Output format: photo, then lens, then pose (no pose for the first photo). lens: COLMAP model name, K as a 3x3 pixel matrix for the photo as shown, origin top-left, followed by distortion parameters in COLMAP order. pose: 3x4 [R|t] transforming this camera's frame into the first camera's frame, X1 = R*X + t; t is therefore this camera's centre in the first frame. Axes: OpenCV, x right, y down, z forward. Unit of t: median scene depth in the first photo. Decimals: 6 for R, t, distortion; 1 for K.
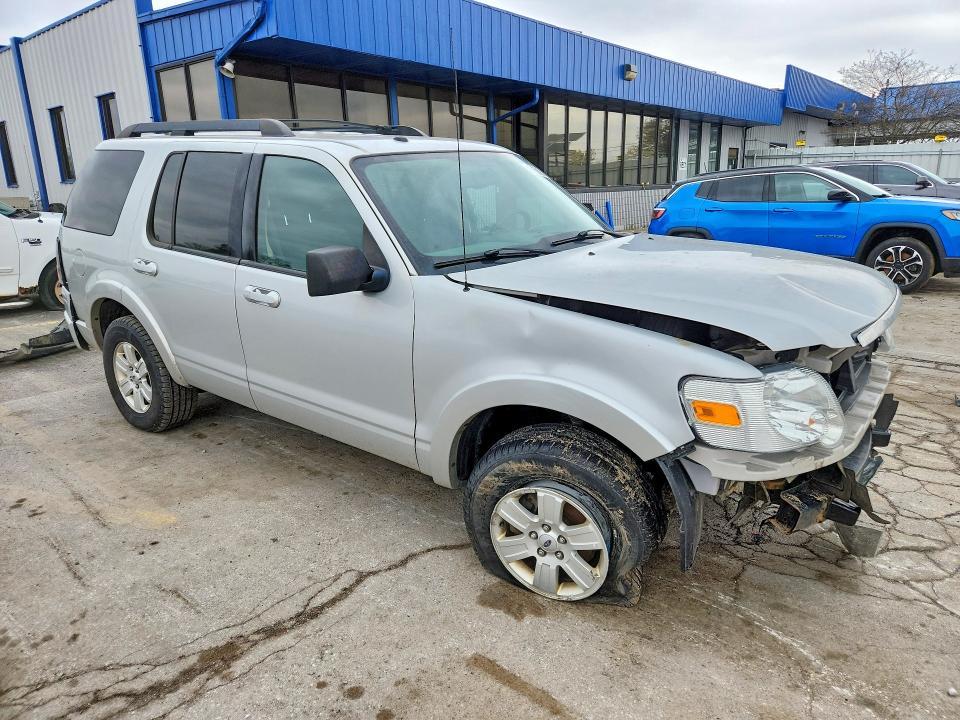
lens RADIAL K [[701.8, 0, 505.4], [0, 701.8, 363.5], [0, 0, 1]] dist [0.083754, -0.082973]
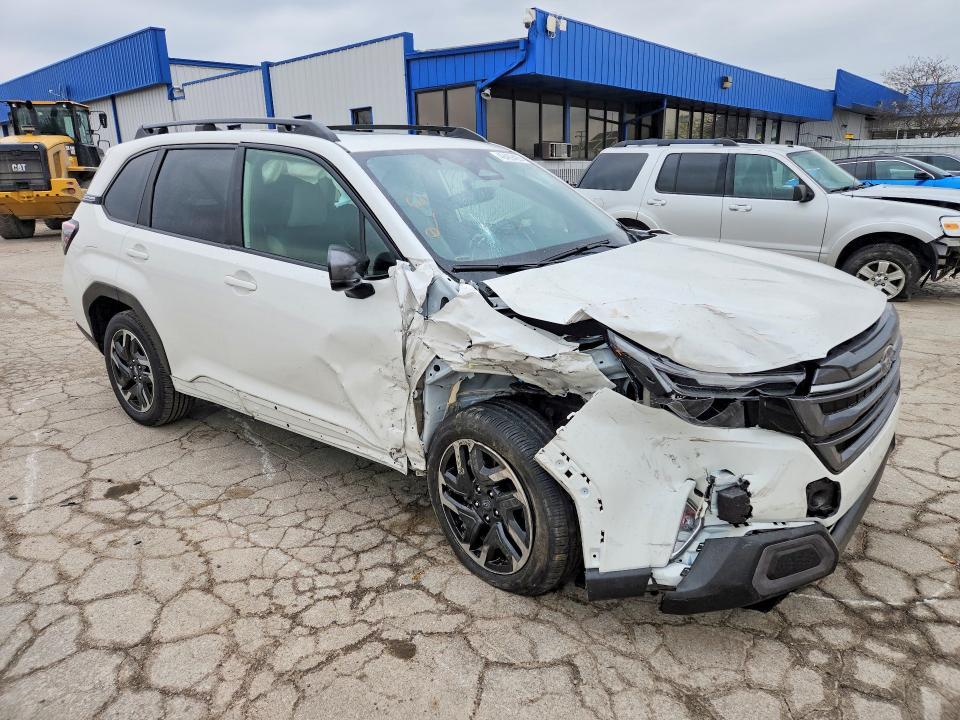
lens RADIAL K [[683.5, 0, 488.9], [0, 683.5, 357.1], [0, 0, 1]] dist [0.099291, -0.109871]
pose [[0.998951, 0.010115, -0.044664, -1.290418], [-0.009708, 0.999909, 0.009315, 0.497792], [0.044754, -0.008872, 0.998959, -1.809456]]
